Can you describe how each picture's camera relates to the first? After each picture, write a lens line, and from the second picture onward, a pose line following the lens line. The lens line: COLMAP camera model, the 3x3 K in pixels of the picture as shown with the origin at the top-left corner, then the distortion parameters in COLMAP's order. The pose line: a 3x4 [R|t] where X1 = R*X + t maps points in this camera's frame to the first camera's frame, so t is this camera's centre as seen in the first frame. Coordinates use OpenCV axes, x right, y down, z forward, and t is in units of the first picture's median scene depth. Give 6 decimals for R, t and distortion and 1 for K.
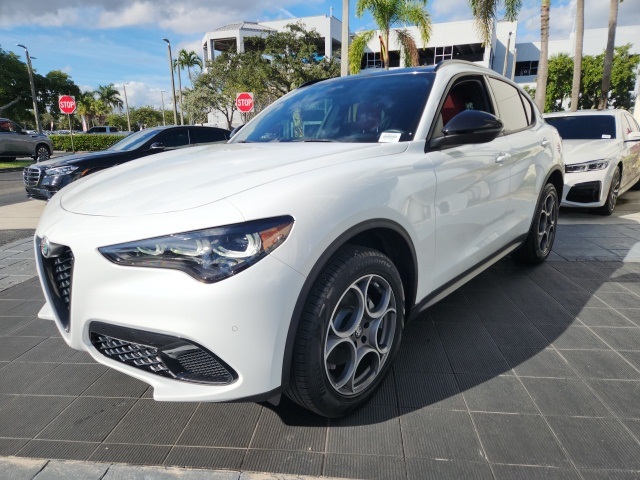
lens RADIAL K [[428.6, 0, 318.3], [0, 428.6, 248.4], [0, 0, 1]] dist [0.065348, -0.052574]
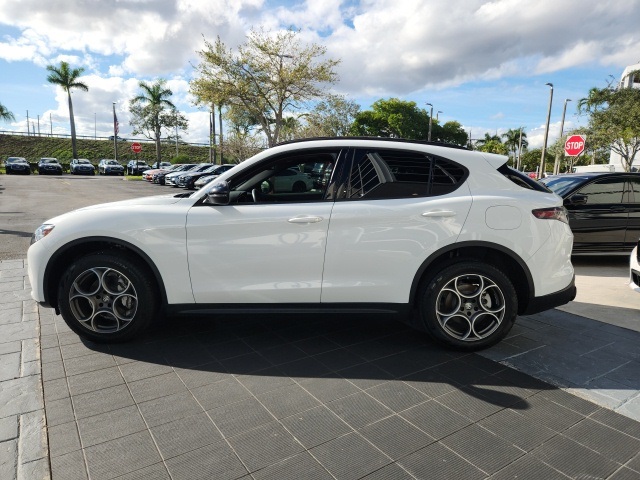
lens RADIAL K [[428.6, 0, 322.7], [0, 428.6, 244.9], [0, 0, 1]] dist [0.065348, -0.052574]
pose [[0.639981, 0.158014, -0.751968, 1.525321], [-0.227237, 0.973775, 0.011227, -0.191092], [0.734022, 0.163690, 0.659104, 0.340294]]
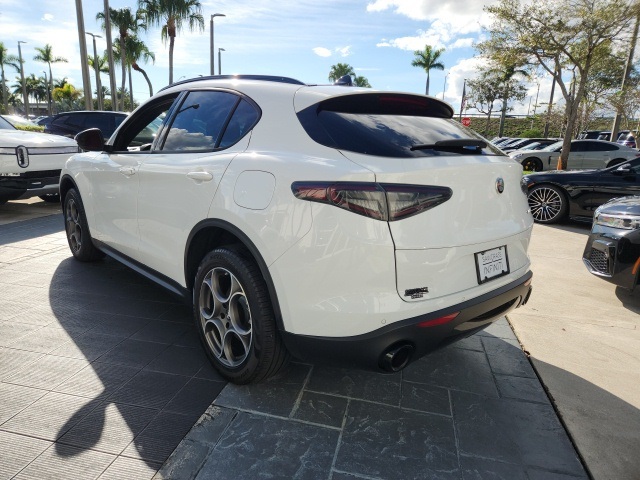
lens RADIAL K [[428.6, 0, 317.9], [0, 428.6, 236.4], [0, 0, 1]] dist [0.065348, -0.052574]
pose [[-0.123416, 0.234661, -0.964211, 1.664416], [-0.293956, 0.919387, 0.261377, -0.546383], [0.947818, 0.315694, -0.044487, 1.765326]]
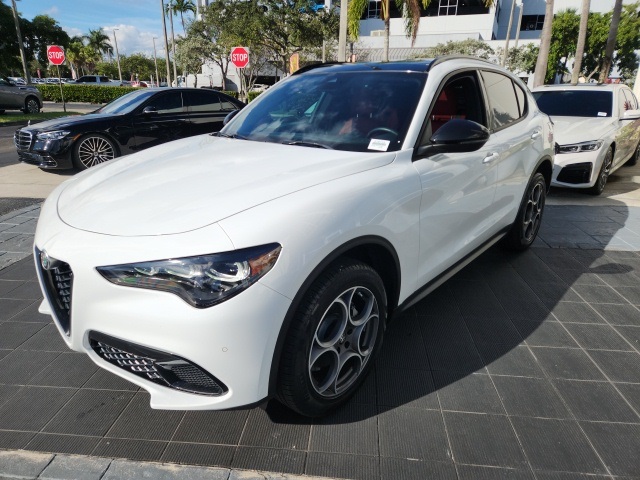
lens RADIAL K [[428.6, 0, 318.5], [0, 428.6, 242.2], [0, 0, 1]] dist [0.065348, -0.052574]
pose [[0.999763, 0.018349, 0.011688, 0.013819], [-0.019307, 0.995936, 0.087971, -0.105327], [-0.010026, -0.088176, 0.996054, -0.034464]]
